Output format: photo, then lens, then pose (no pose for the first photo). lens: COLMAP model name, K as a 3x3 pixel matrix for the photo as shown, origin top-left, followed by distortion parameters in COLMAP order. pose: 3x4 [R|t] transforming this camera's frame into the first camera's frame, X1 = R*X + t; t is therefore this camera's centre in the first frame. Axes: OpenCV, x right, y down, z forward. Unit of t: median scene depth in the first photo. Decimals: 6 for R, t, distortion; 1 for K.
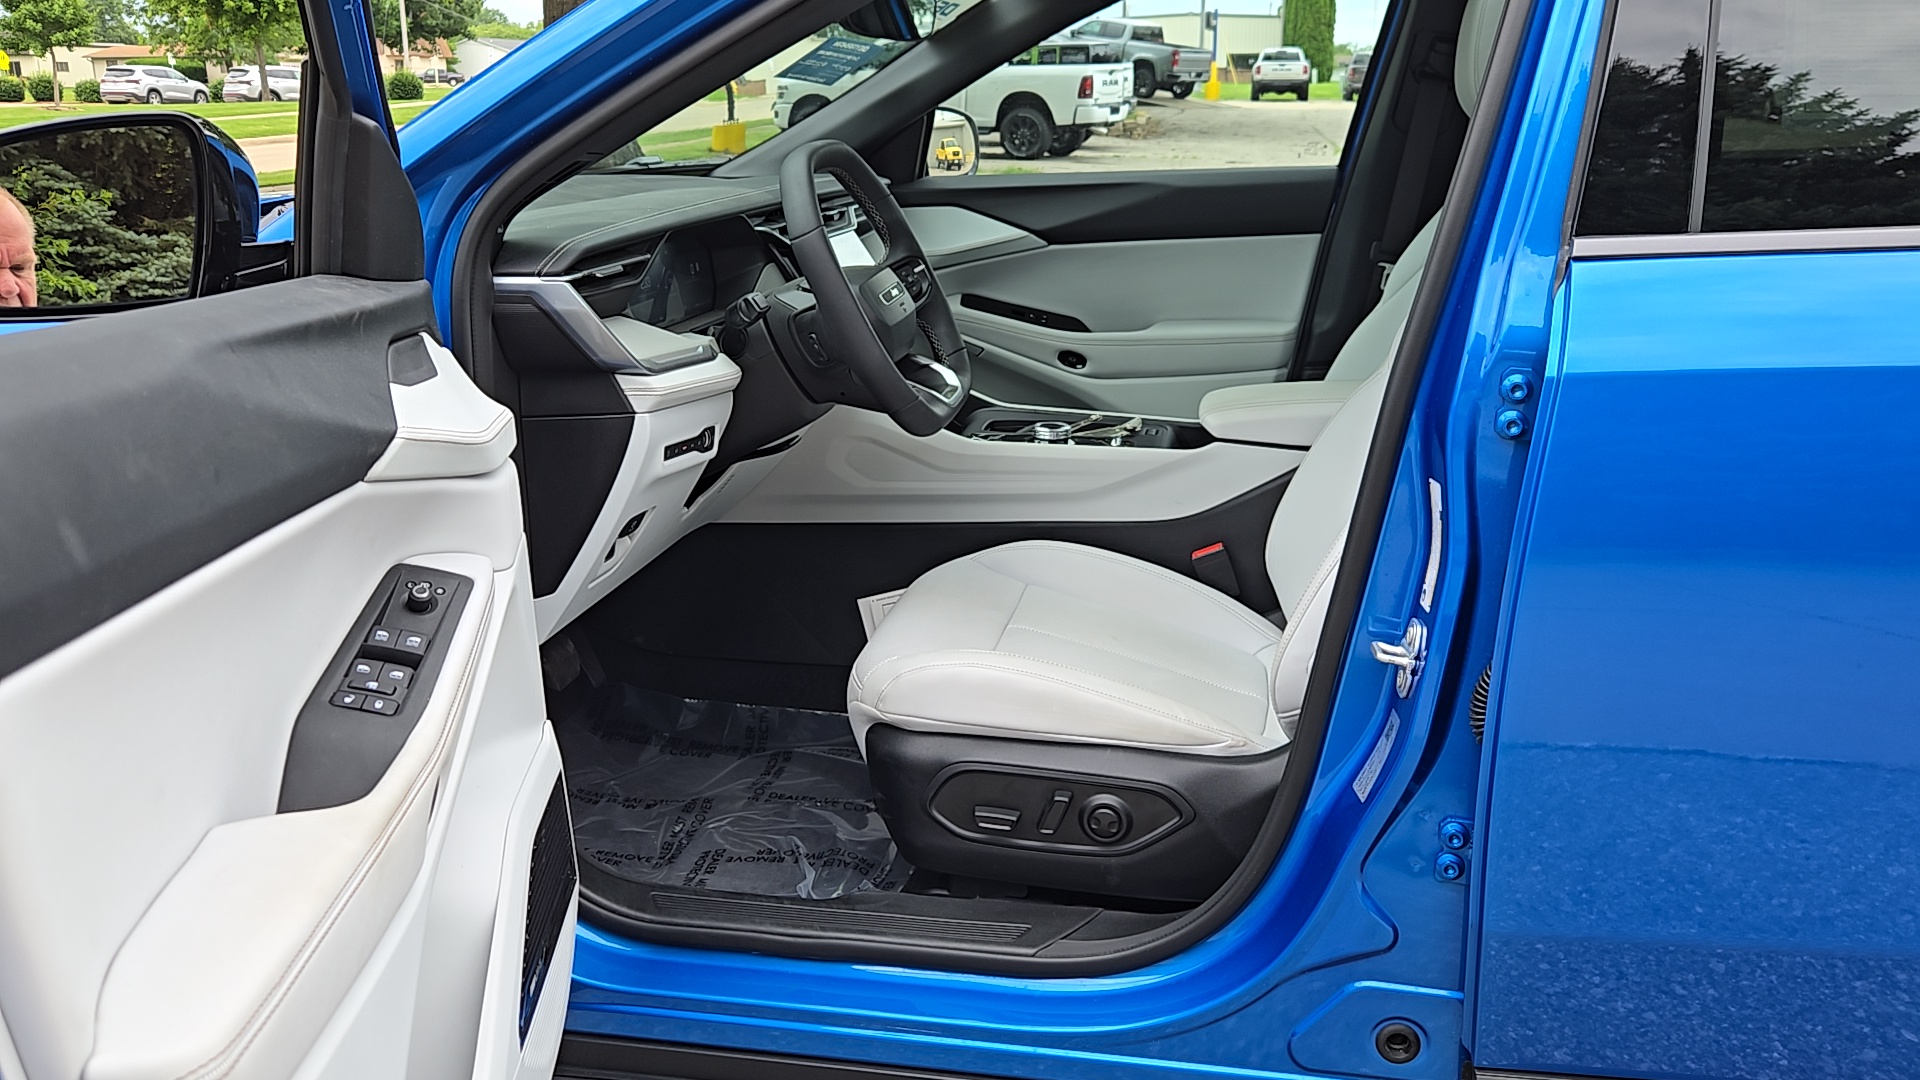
lens RADIAL K [[1597.5, 0, 958.6], [0, 1597.5, 531.8], [0, 0, 1]] dist [0.011718, -0.006413]
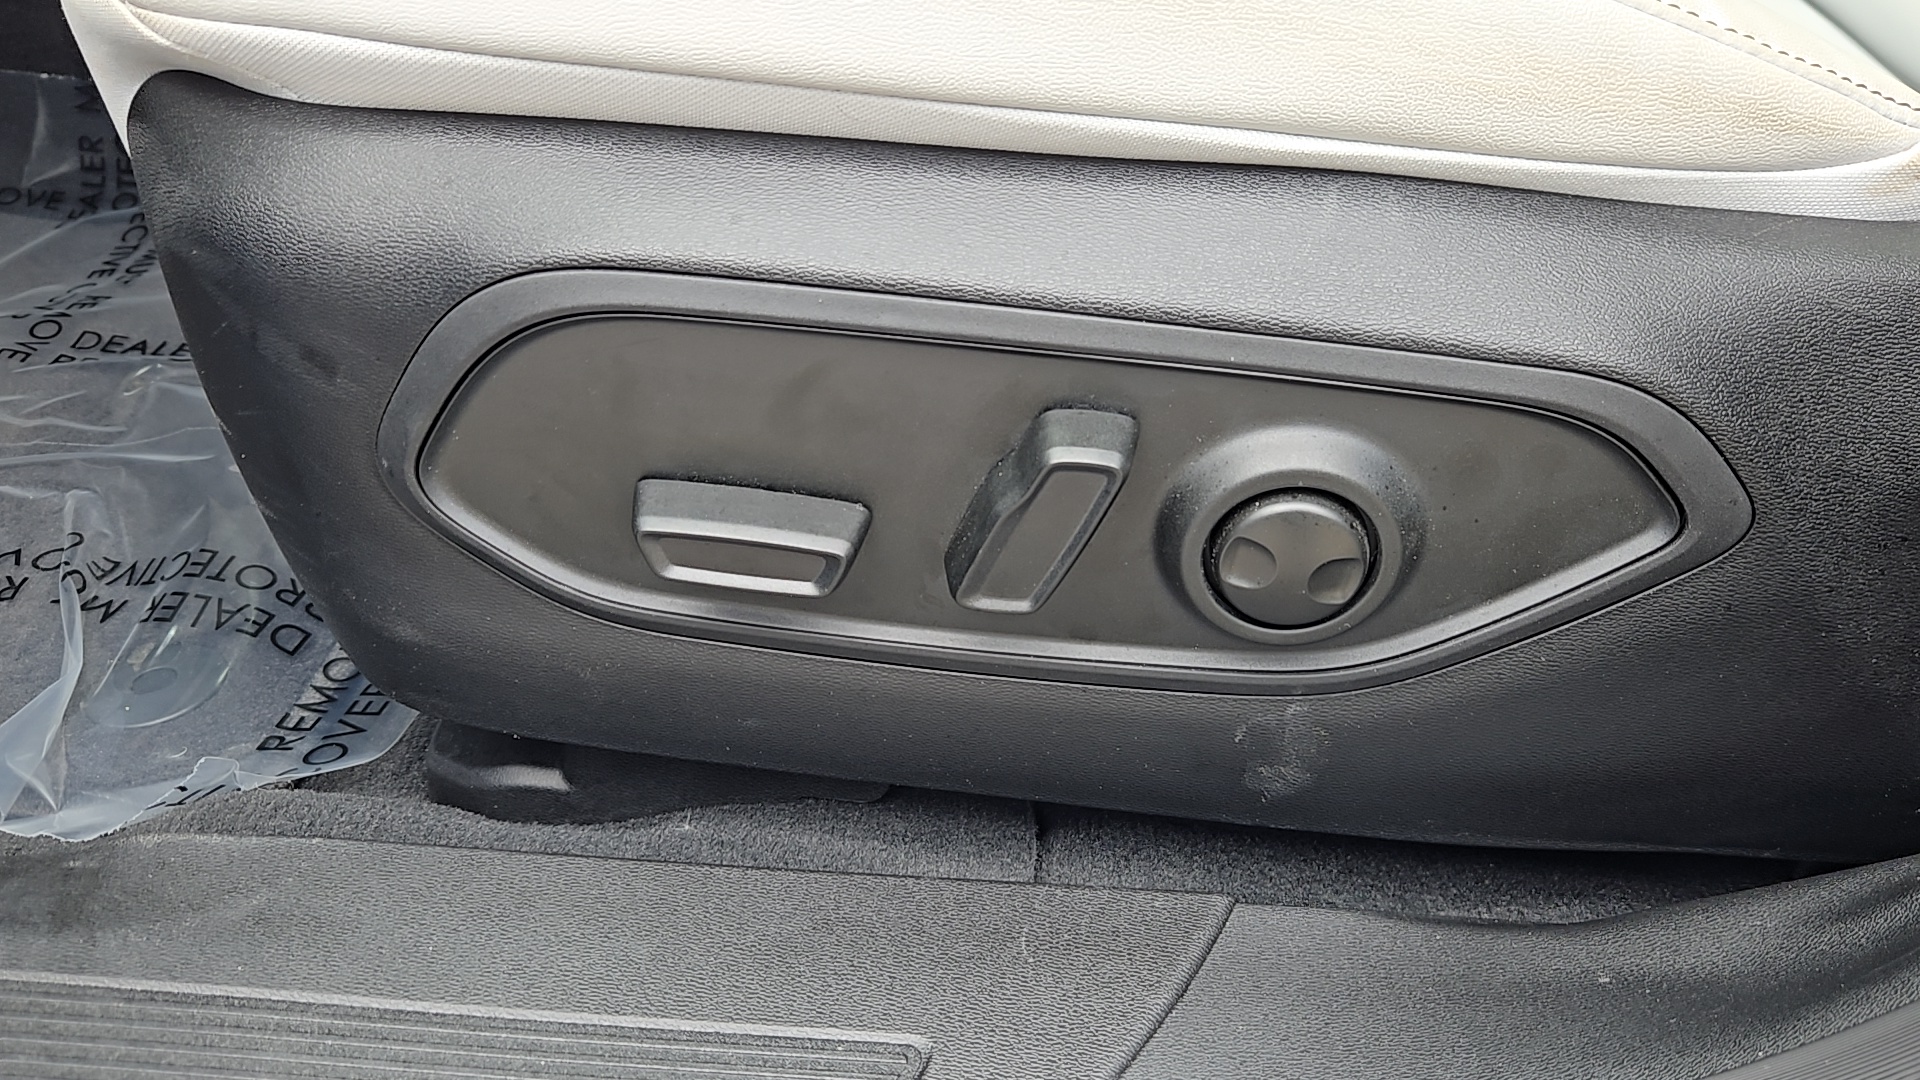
lens RADIAL K [[1597.5, 0, 956.3], [0, 1597.5, 540.7], [0, 0, 1]] dist [0.011718, -0.006413]
pose [[0.990698, -0.037338, 0.130853, 0.023300], [-0.009597, 0.940052, 0.340897, 0.110288], [-0.135736, -0.338982, 0.930949, 0.810911]]
